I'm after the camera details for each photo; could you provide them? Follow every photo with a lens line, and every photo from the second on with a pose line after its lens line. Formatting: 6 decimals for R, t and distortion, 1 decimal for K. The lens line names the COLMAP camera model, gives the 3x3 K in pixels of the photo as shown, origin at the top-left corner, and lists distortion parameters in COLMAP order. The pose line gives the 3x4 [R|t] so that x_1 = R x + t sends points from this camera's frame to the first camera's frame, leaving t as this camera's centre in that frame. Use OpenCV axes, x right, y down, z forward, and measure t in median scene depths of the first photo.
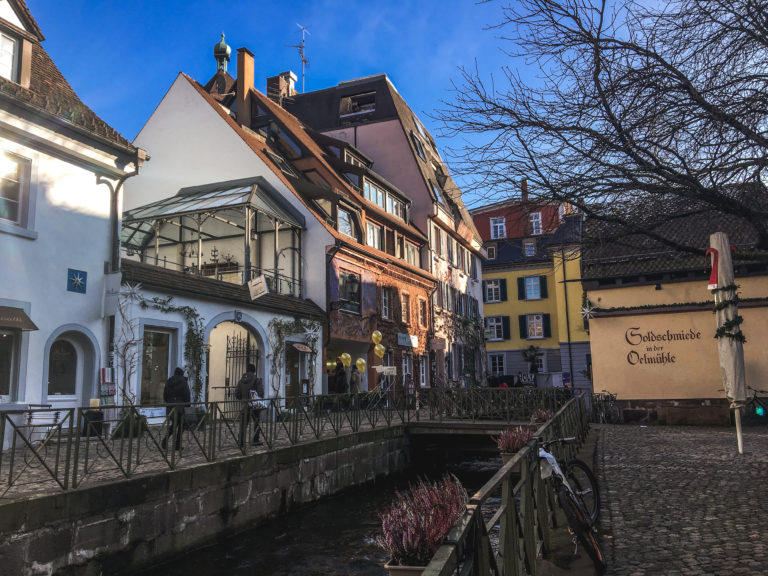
lens RADIAL K [[642.1, 0, 384.0], [0, 642.1, 288.0], [0, 0, 1]] dist [0.097895, -0.160999]
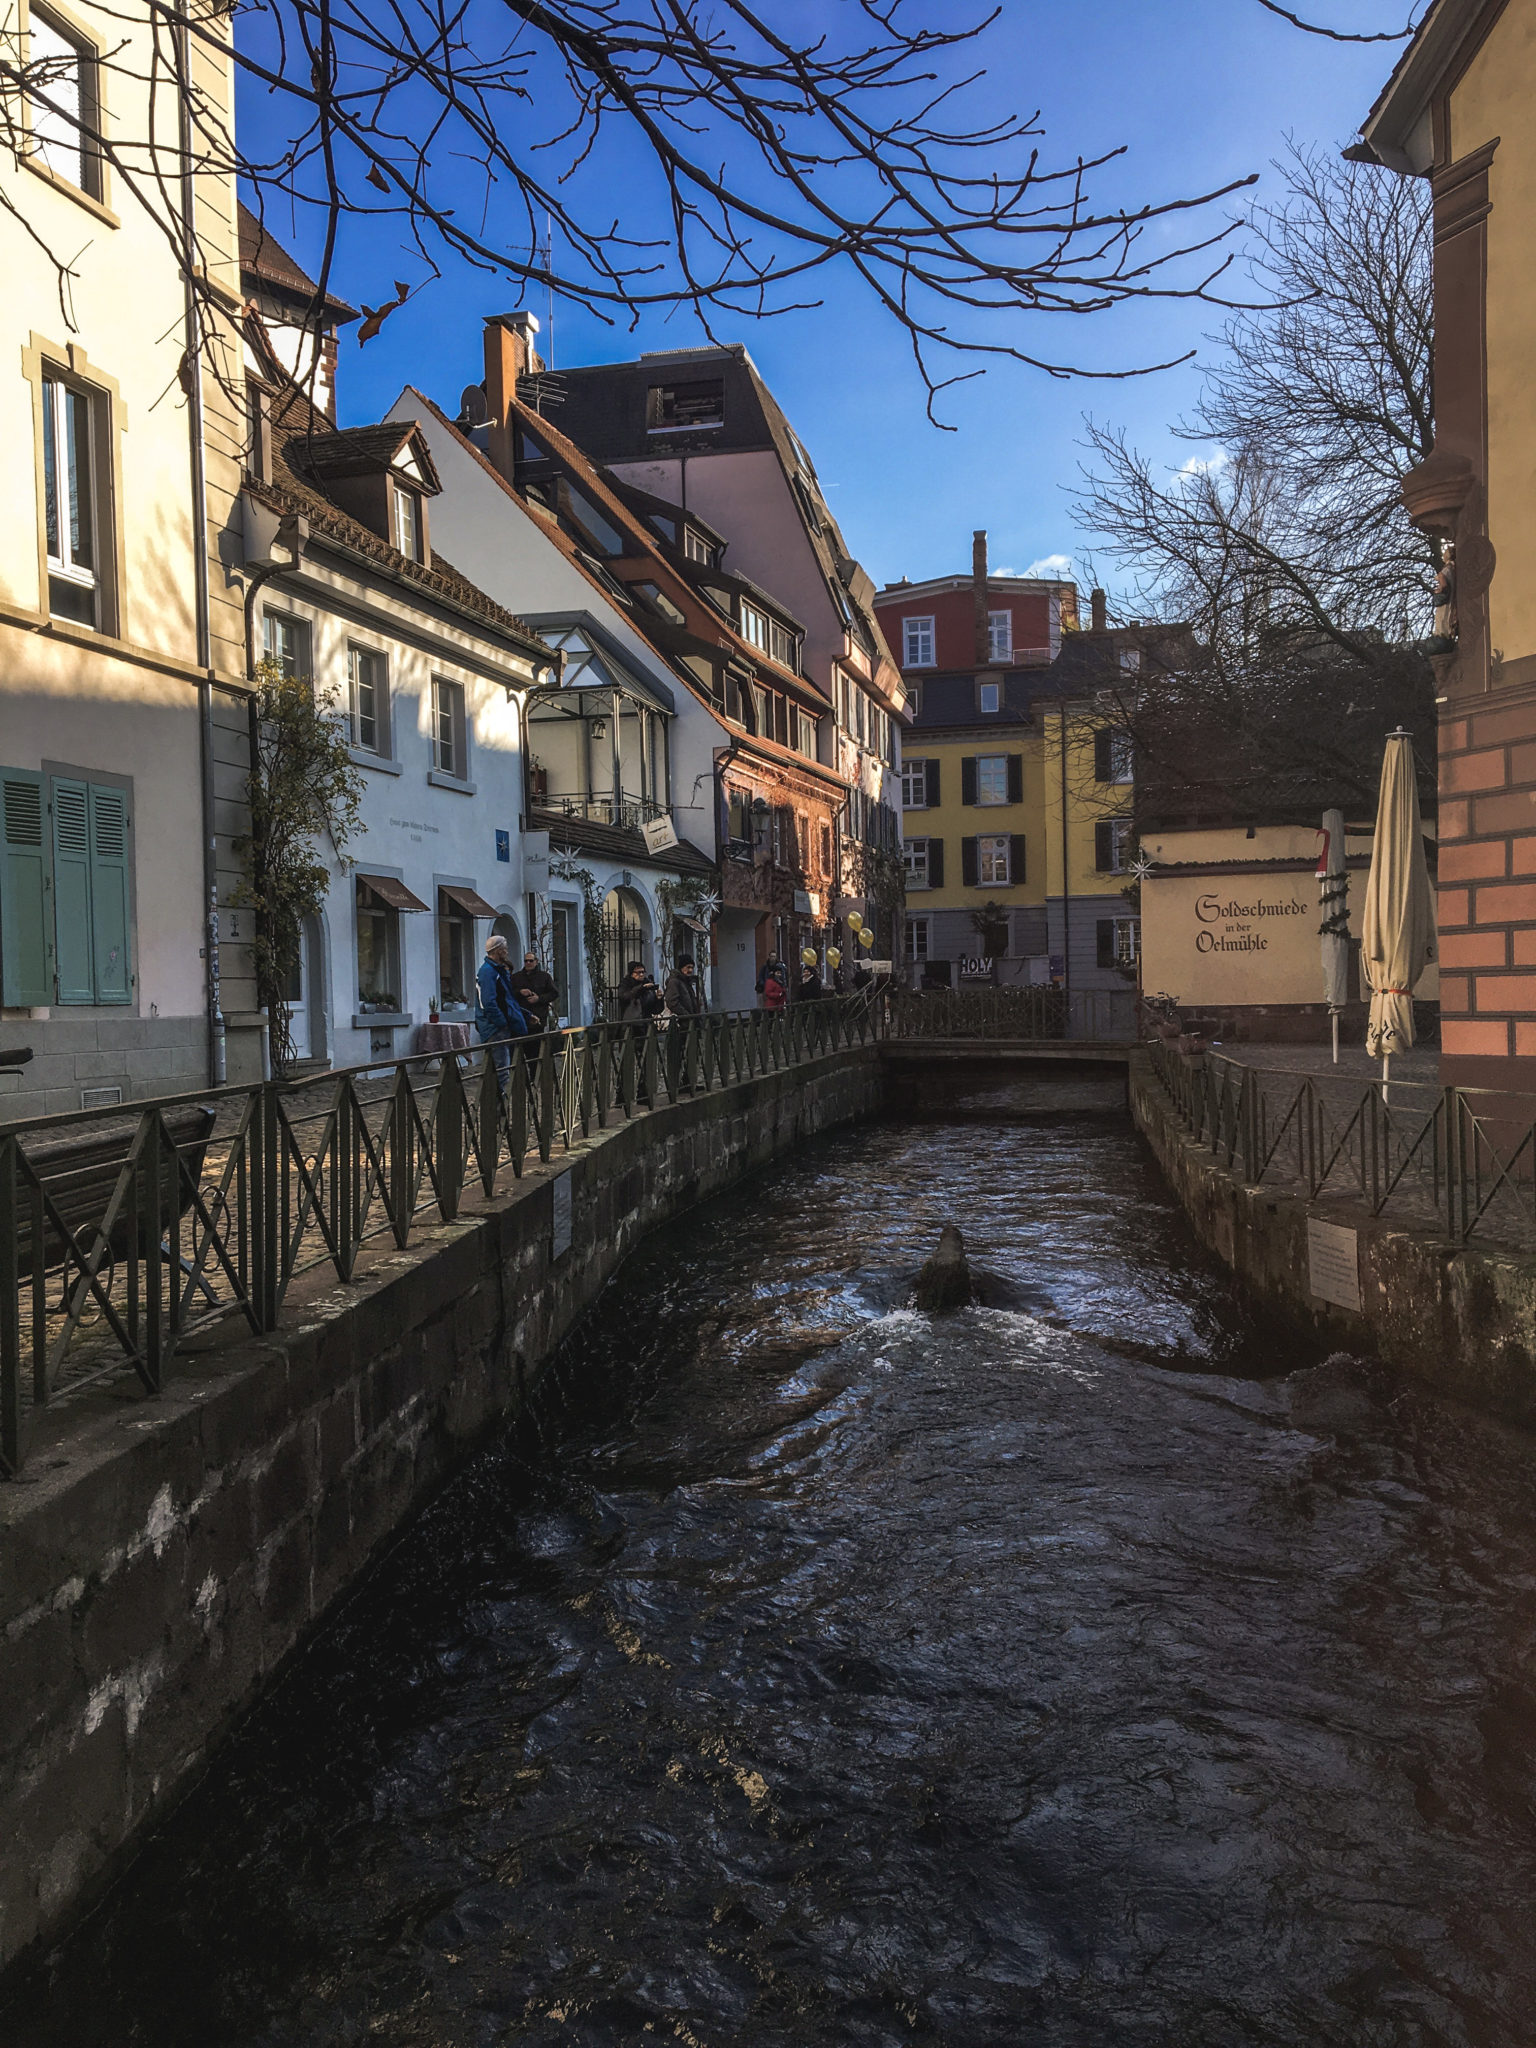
lens RADIAL K [[1712.2, 0, 768.0], [0, 1712.2, 1024.0], [0, 0, 1]] dist [0.097895, -0.160999]
pose [[0.989382, -0.002039, 0.145324, -0.194333], [-0.023781, 0.984155, 0.175710, -0.067843], [-0.143380, -0.177300, 0.973656, -0.407184]]
